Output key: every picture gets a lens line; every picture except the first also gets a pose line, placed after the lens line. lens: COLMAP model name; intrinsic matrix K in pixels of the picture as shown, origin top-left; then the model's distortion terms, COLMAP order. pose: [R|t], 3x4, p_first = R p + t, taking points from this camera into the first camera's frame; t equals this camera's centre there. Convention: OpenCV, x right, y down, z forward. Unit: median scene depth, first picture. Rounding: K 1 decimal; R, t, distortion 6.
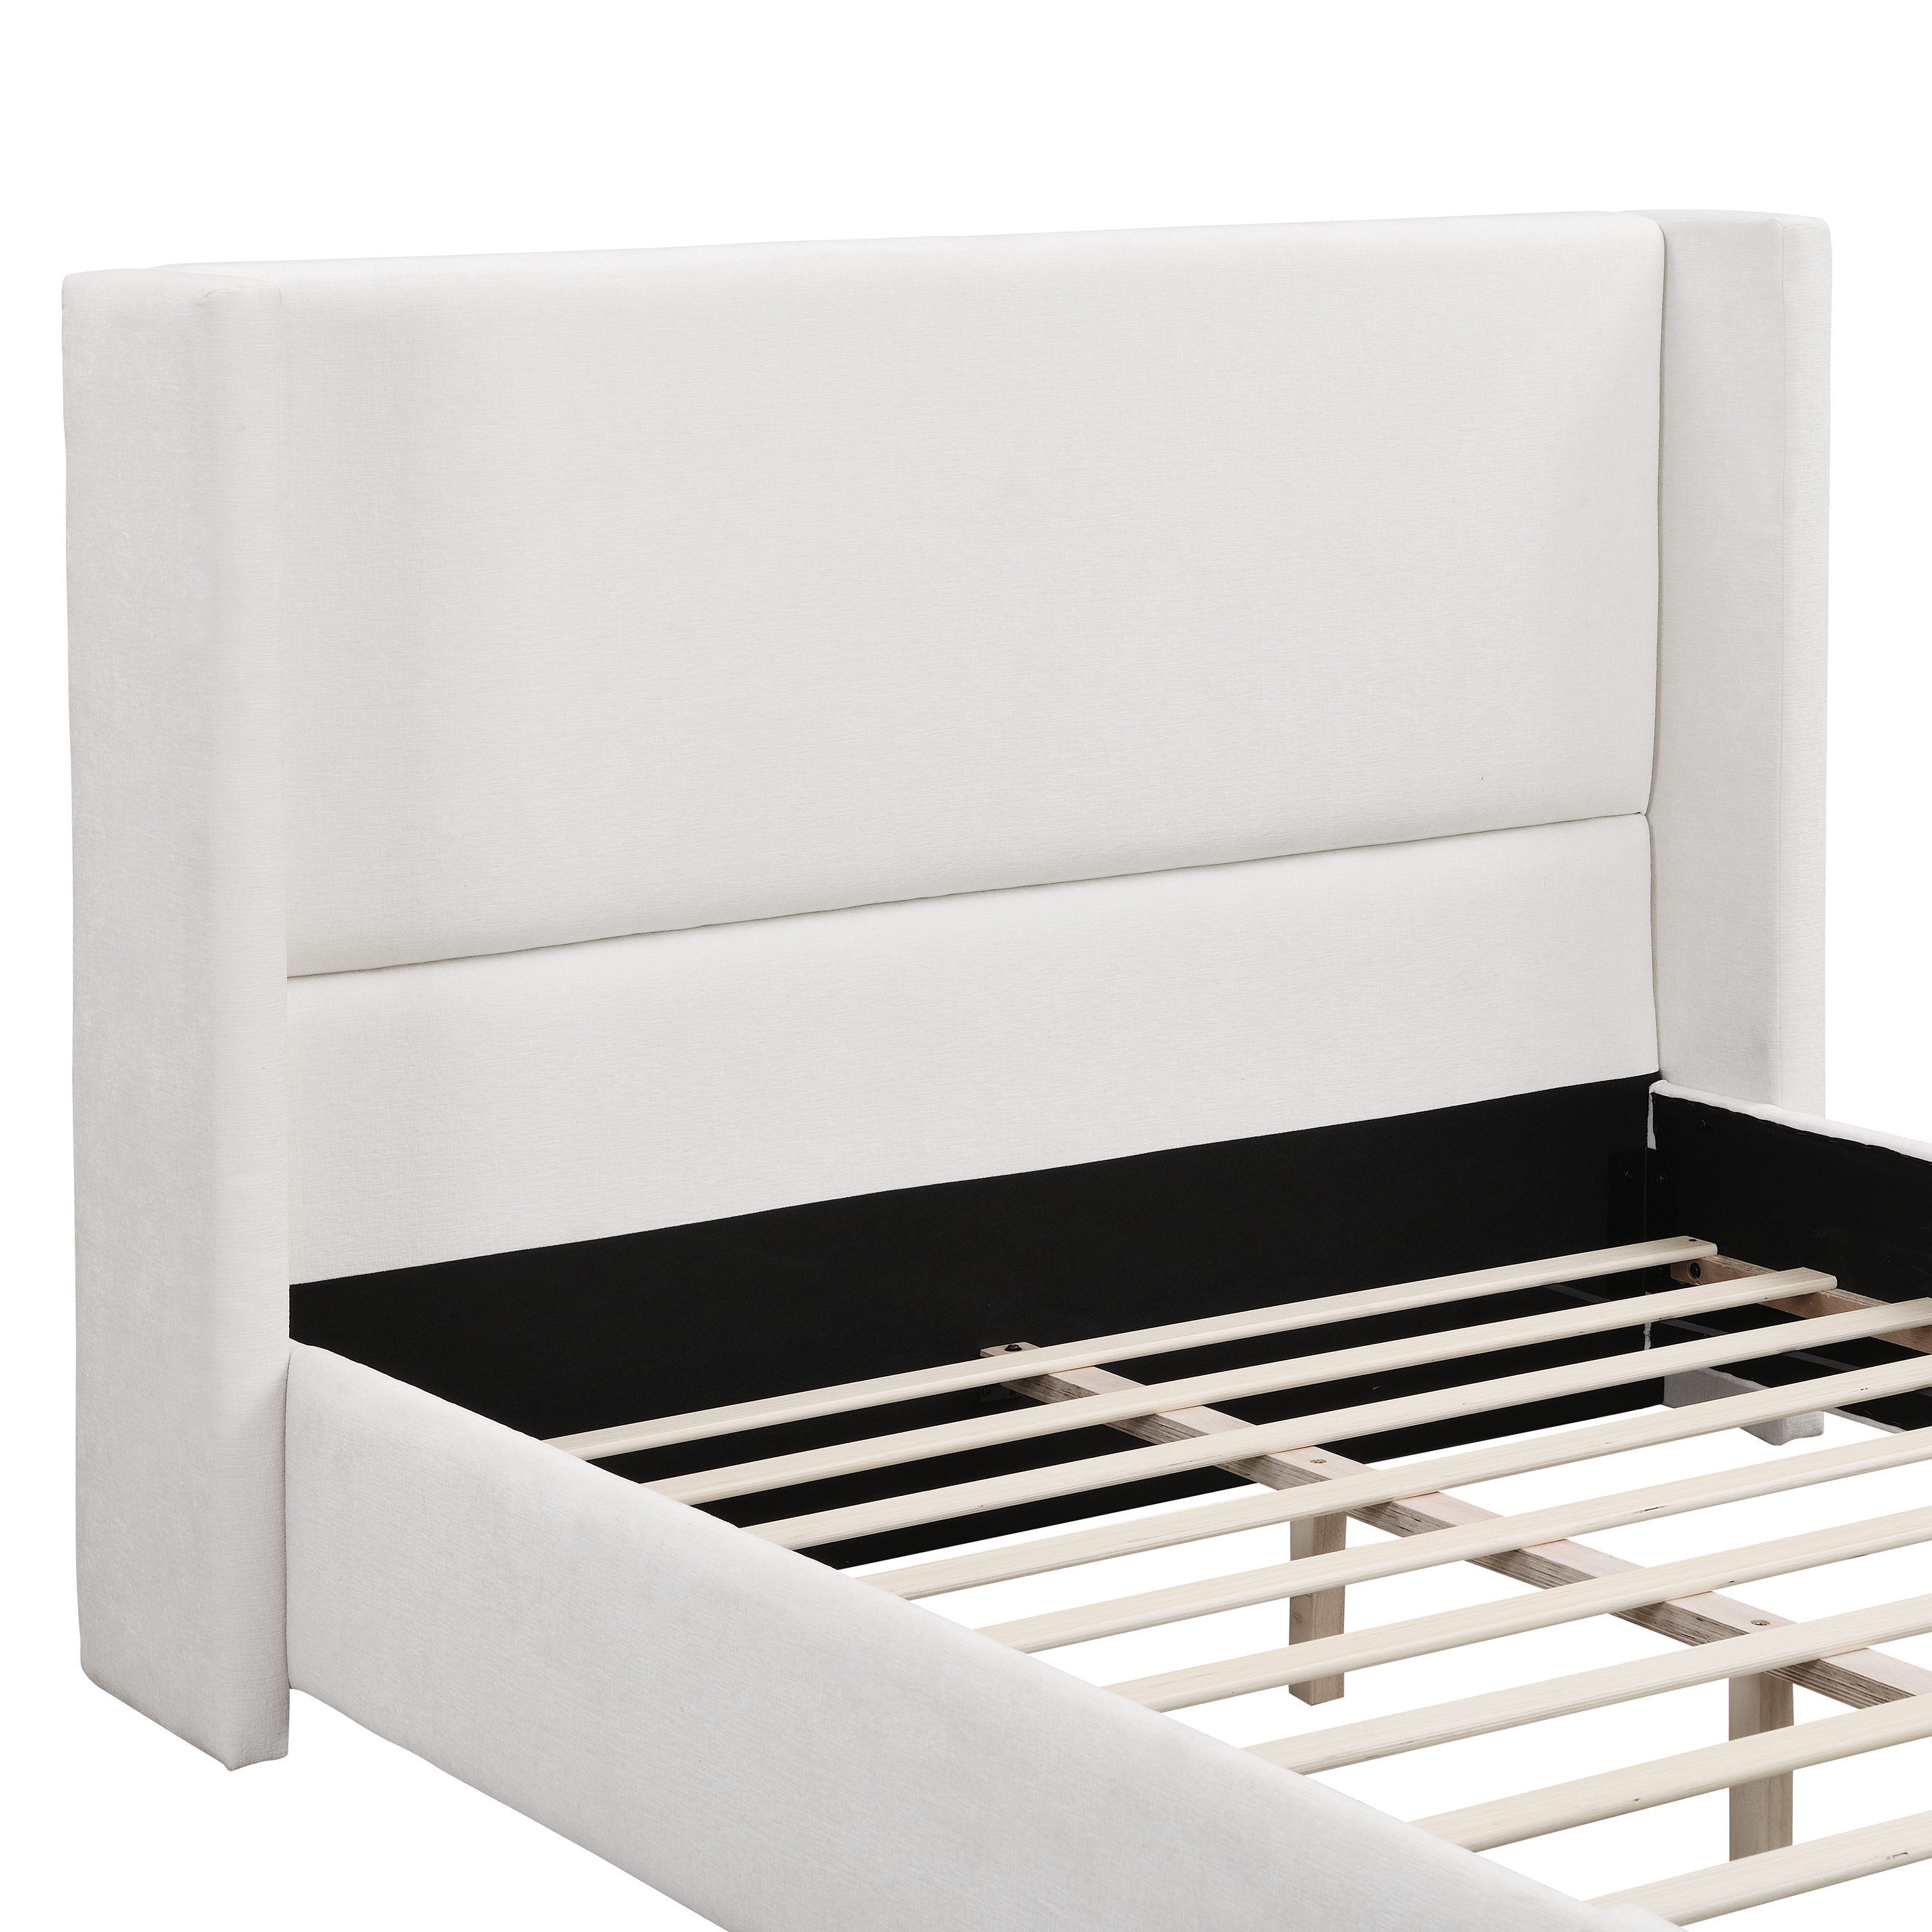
lens RADIAL K [[5045.9, 0, 966.0], [0, 5045.9, 966.0], [0, 0, 1]] dist [0.288967, -0.662324]
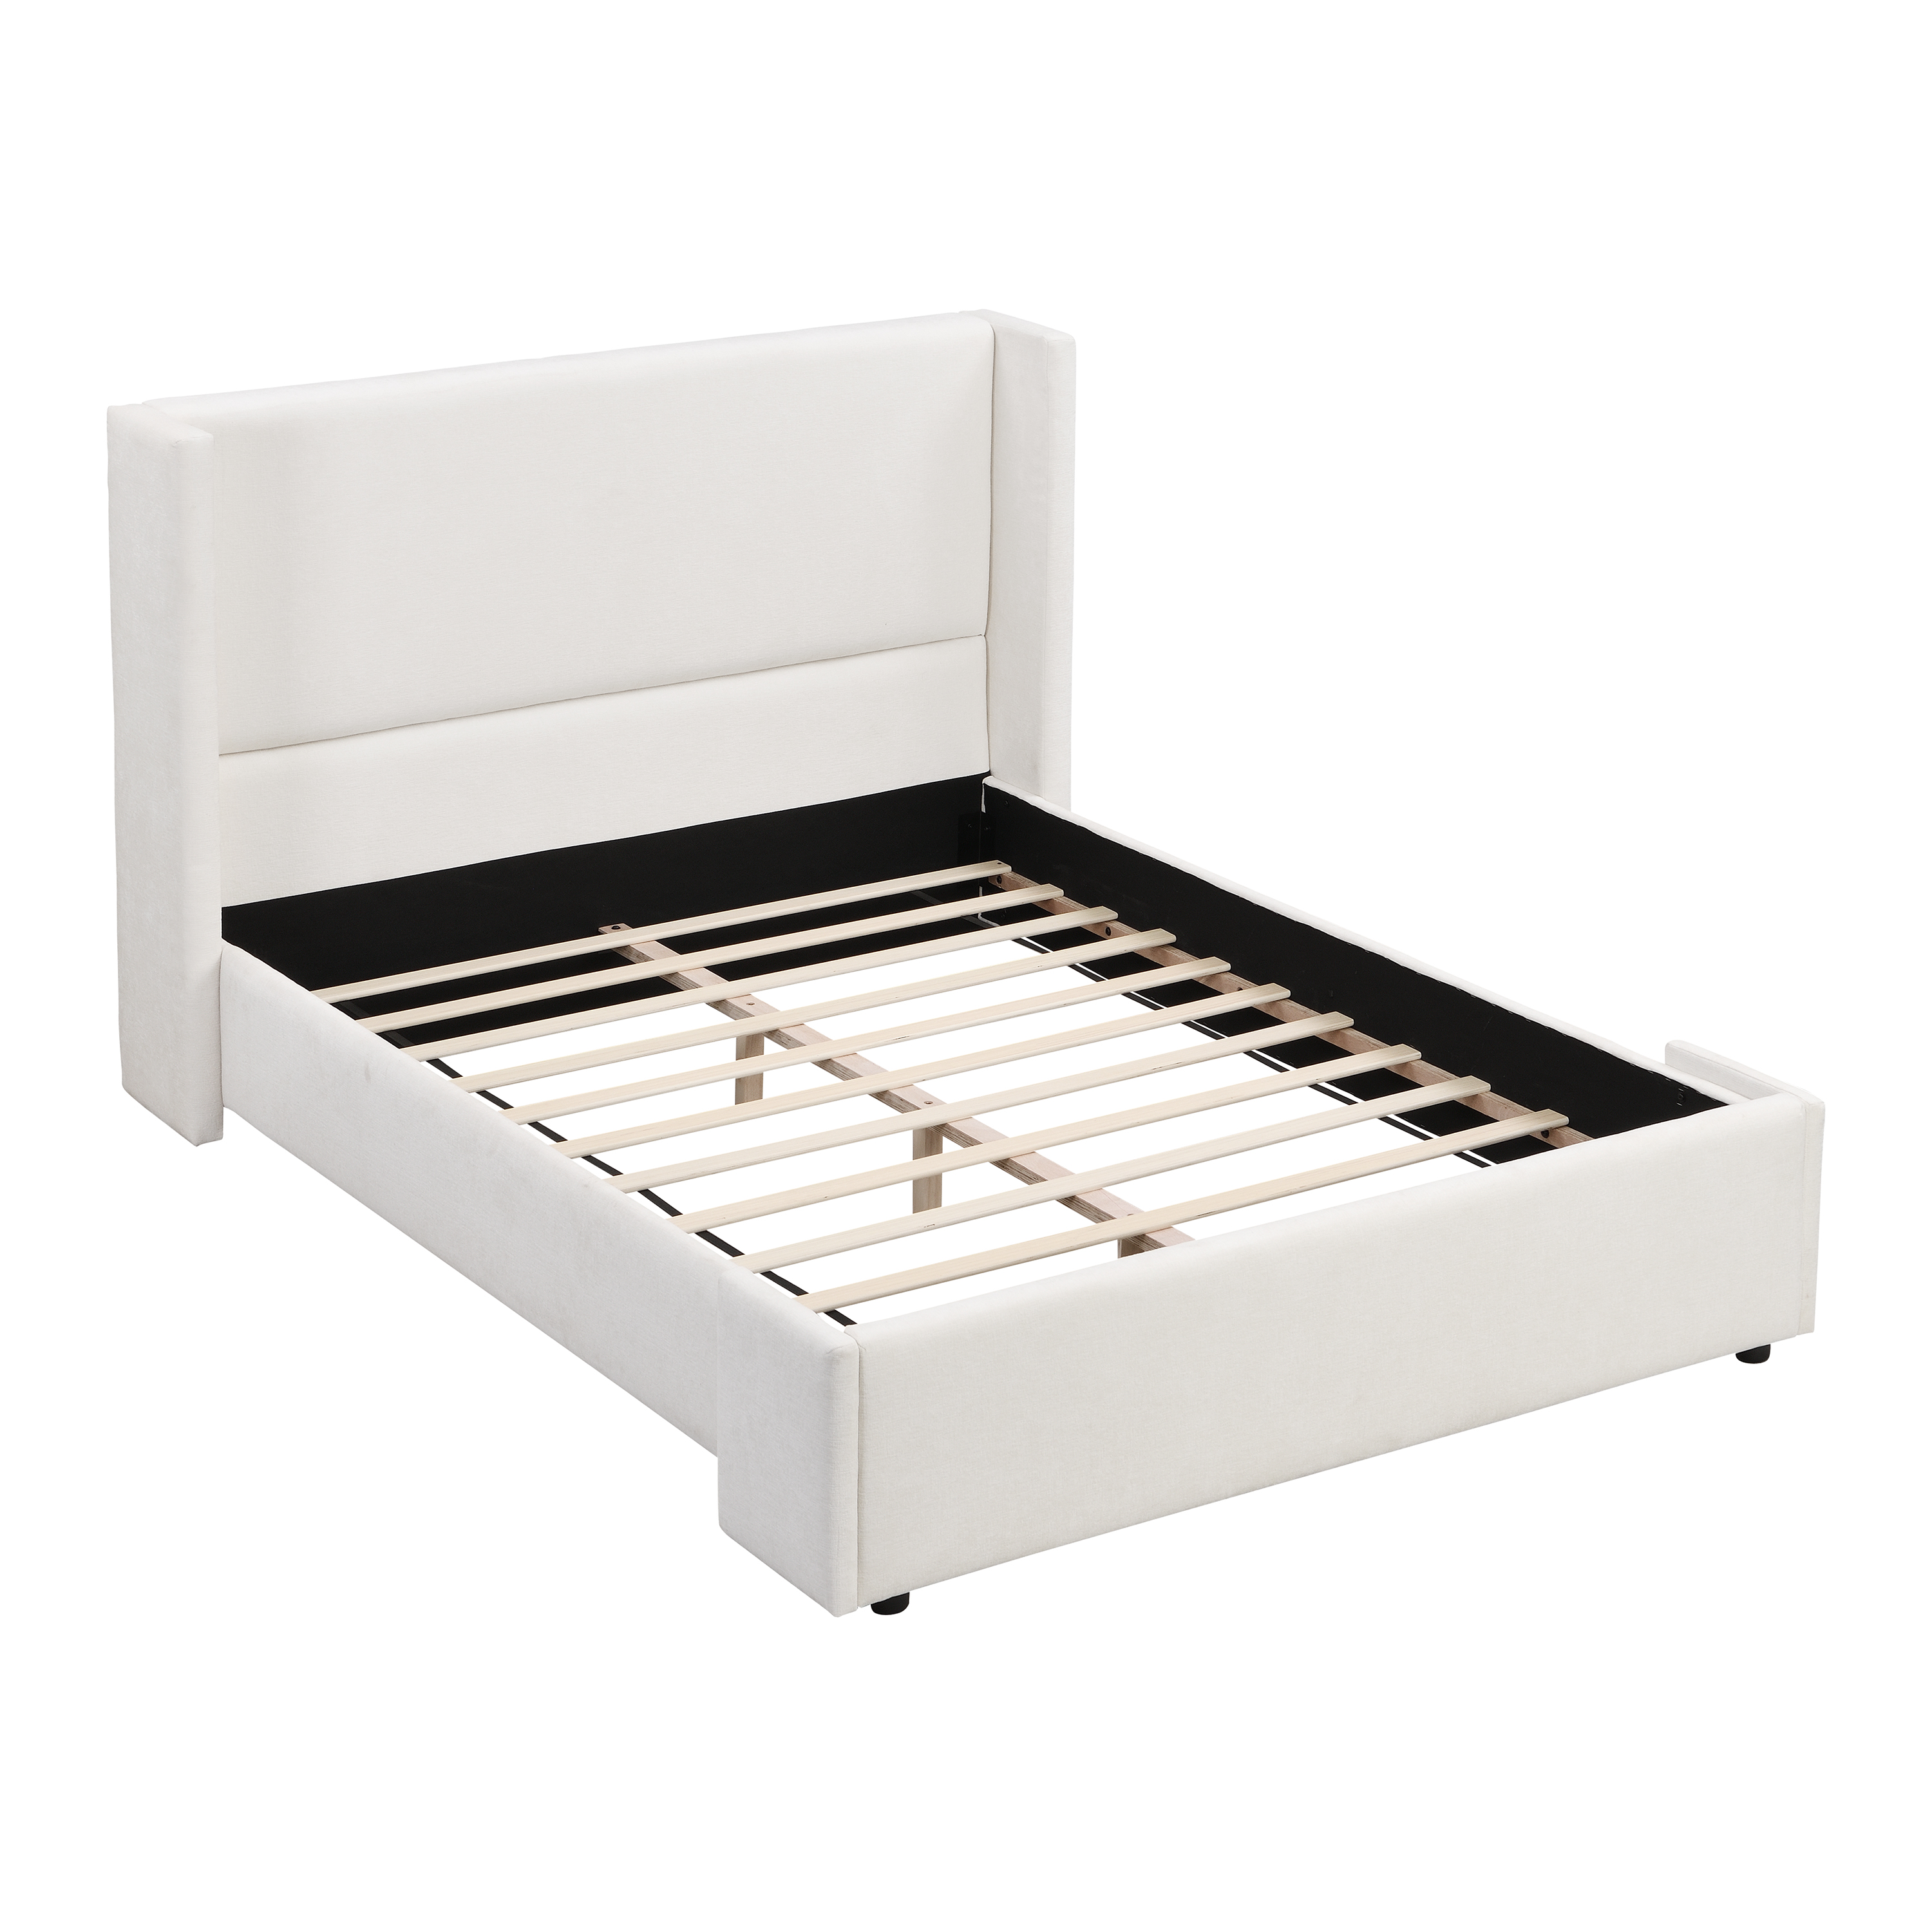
lens RADIAL K [[3894.4, 0, 1123.5], [0, 3894.4, 963.5], [0, 0, 1]] dist [0.068795, 0.414317]
pose [[0.997635, 0.030077, 0.061804, 0.122489], [-0.039251, 0.987440, 0.153039, -0.161817], [-0.056425, -0.155103, 0.986286, -0.532303]]
